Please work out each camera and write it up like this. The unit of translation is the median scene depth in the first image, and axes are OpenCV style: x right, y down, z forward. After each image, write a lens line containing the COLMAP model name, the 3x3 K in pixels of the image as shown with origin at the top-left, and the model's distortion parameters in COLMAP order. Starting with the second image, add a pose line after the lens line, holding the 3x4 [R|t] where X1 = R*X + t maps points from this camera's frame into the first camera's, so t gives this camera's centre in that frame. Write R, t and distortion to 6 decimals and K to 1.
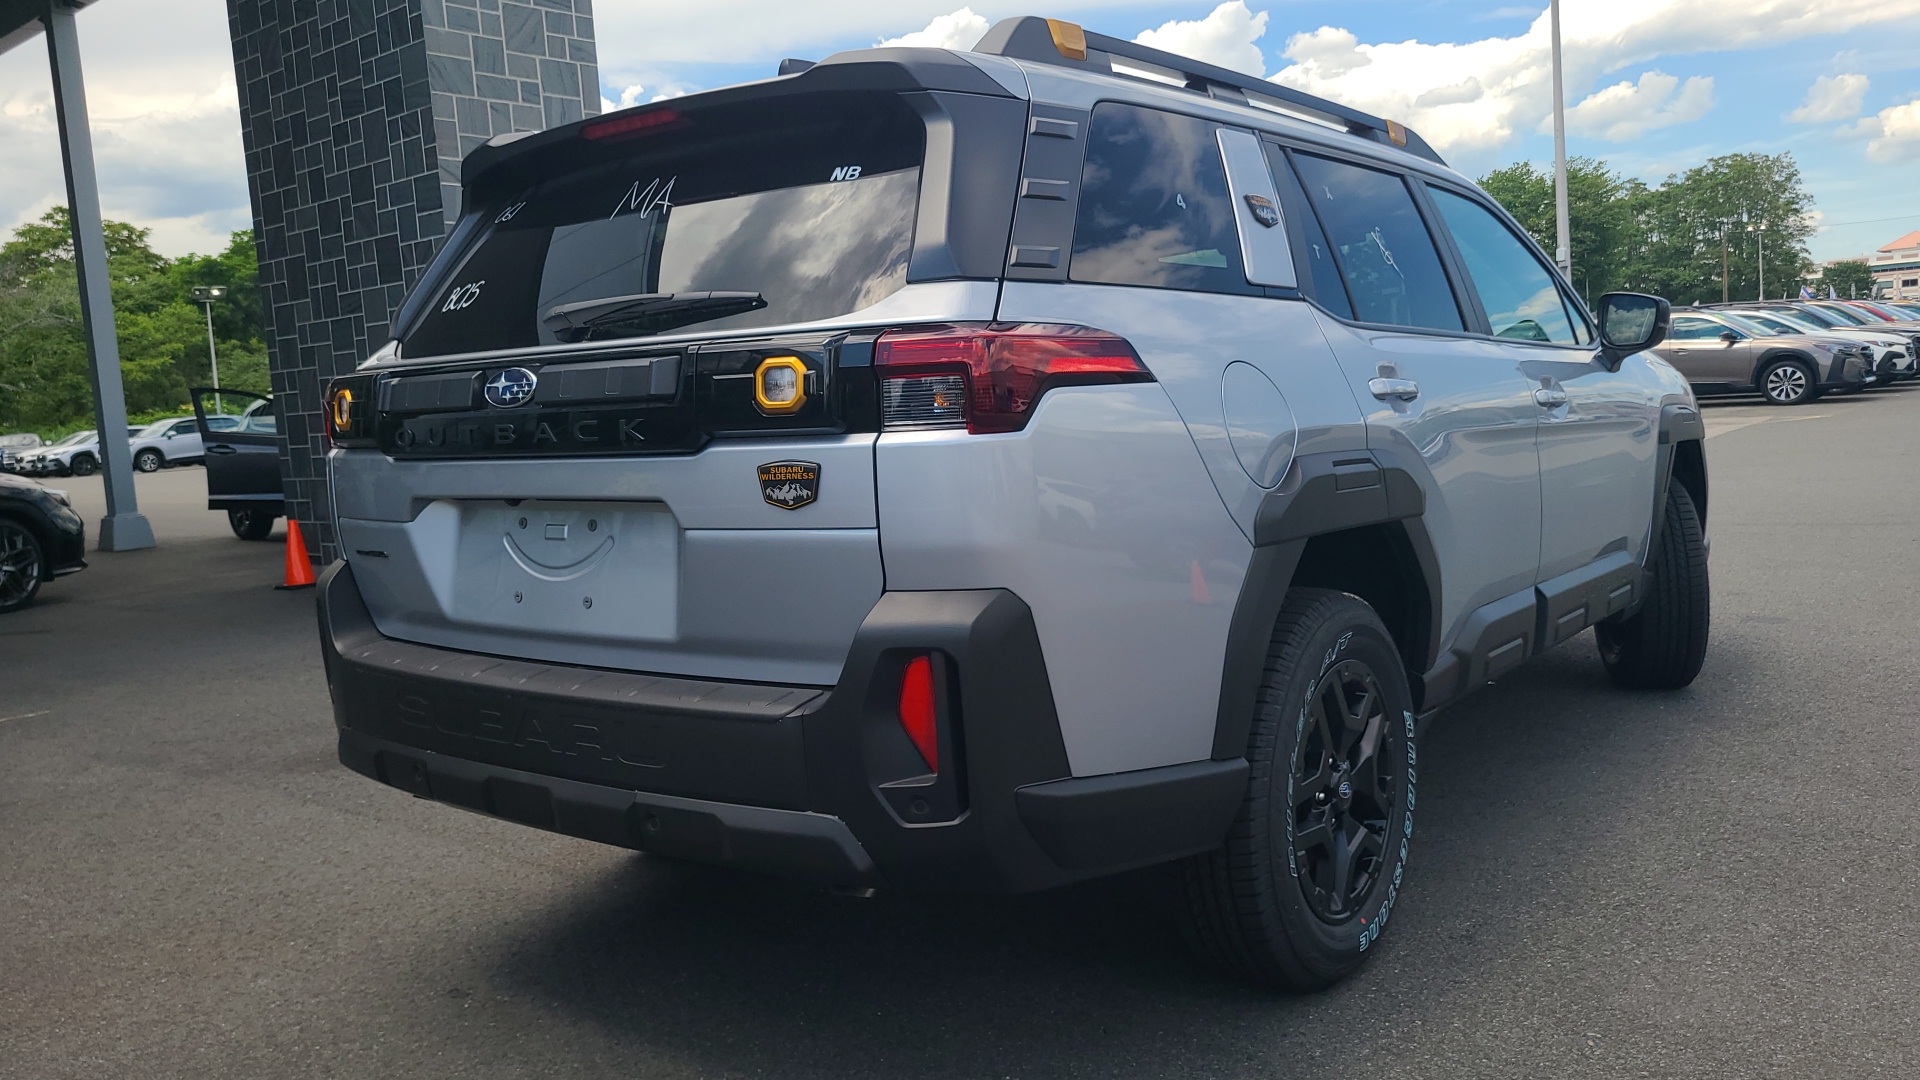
lens RADIAL K [[1469.7, 0, 969.2], [0, 1469.7, 536.8], [0, 0, 1]] dist [0.007901, 0.002659]
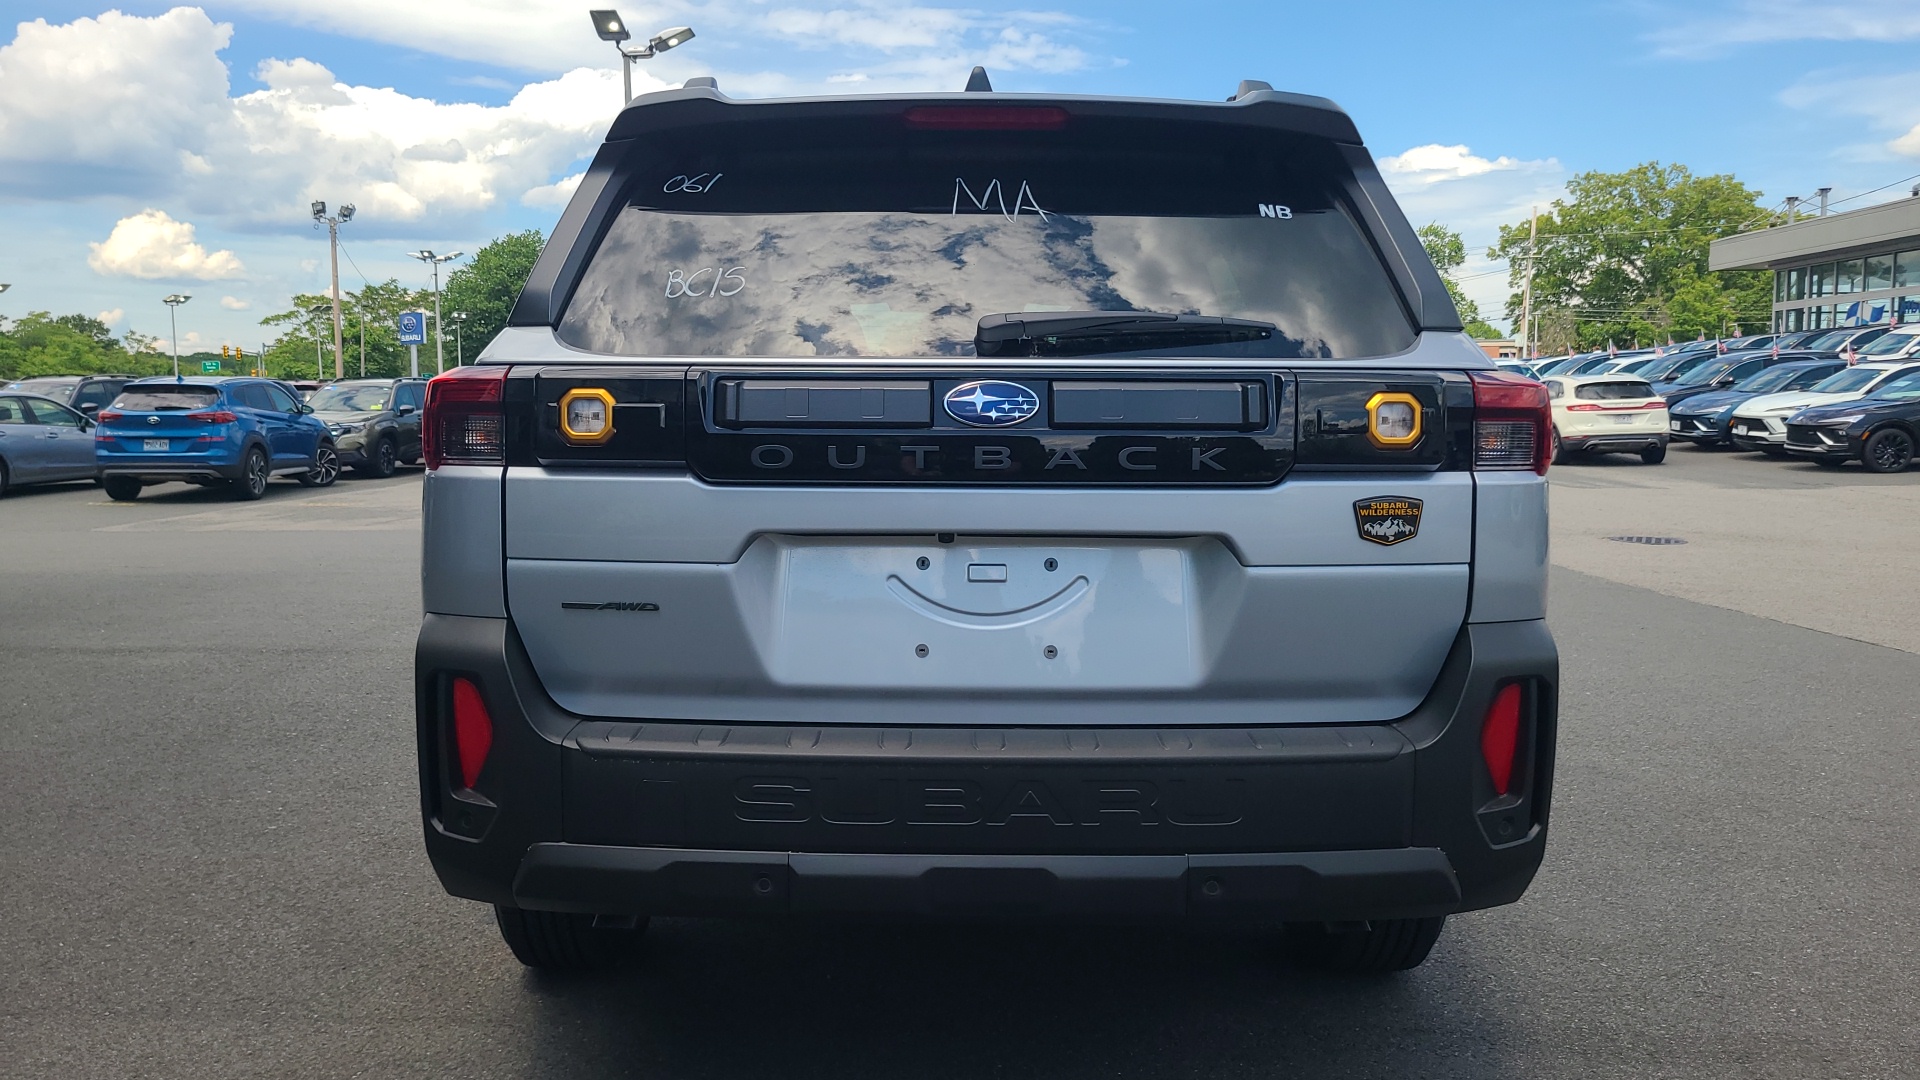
lens RADIAL K [[1469.7, 0, 945.5], [0, 1469.7, 537.6], [0, 0, 1]] dist [0.007901, 0.002659]
pose [[0.806085, 0.014247, 0.591628, -0.896825], [0.014387, 0.998943, -0.043657, 0.014616], [-0.591624, 0.043703, 0.805028, 0.351065]]
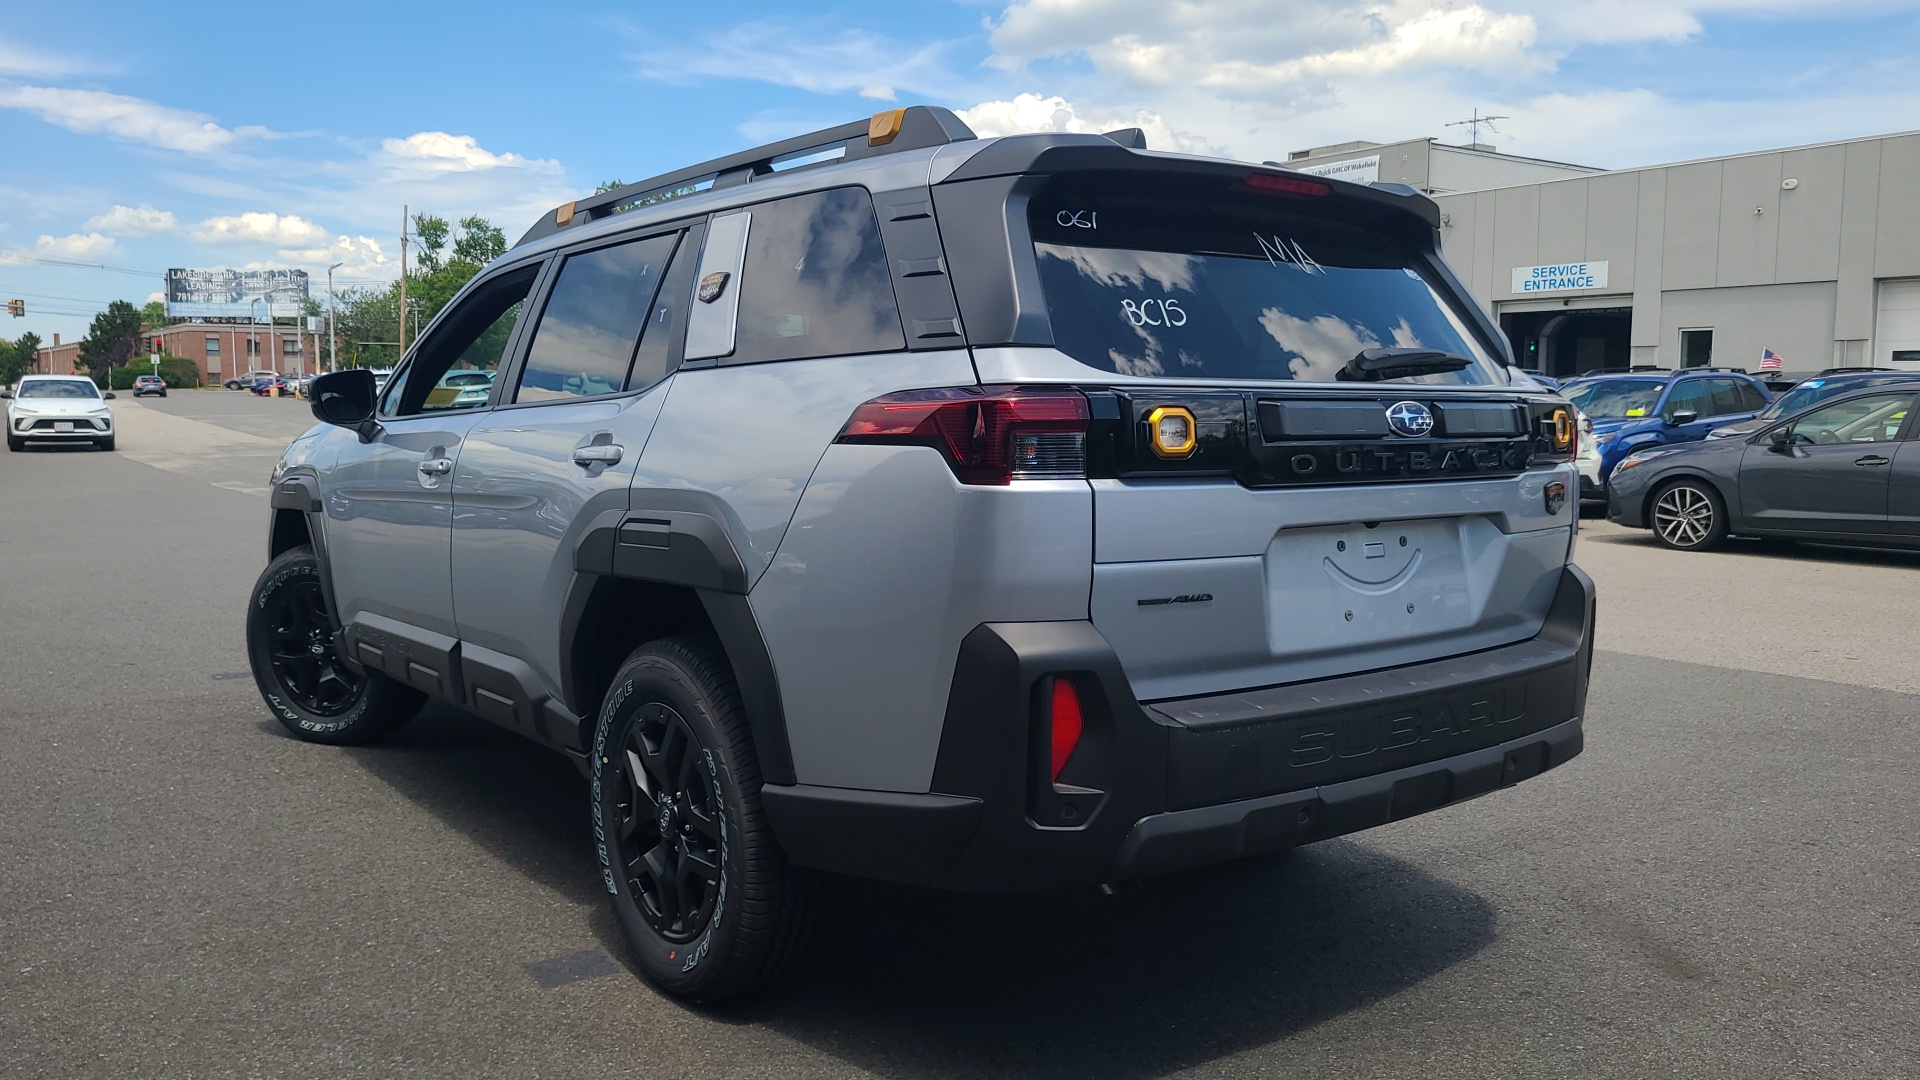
lens RADIAL K [[1469.7, 0, 943.3], [0, 1469.7, 554.8], [0, 0, 1]] dist [0.007901, 0.002659]
pose [[0.265258, -0.033661, 0.963590, -1.586616], [0.087417, 0.996114, 0.010733, -0.045154], [-0.960206, 0.081388, 0.267169, 1.121563]]
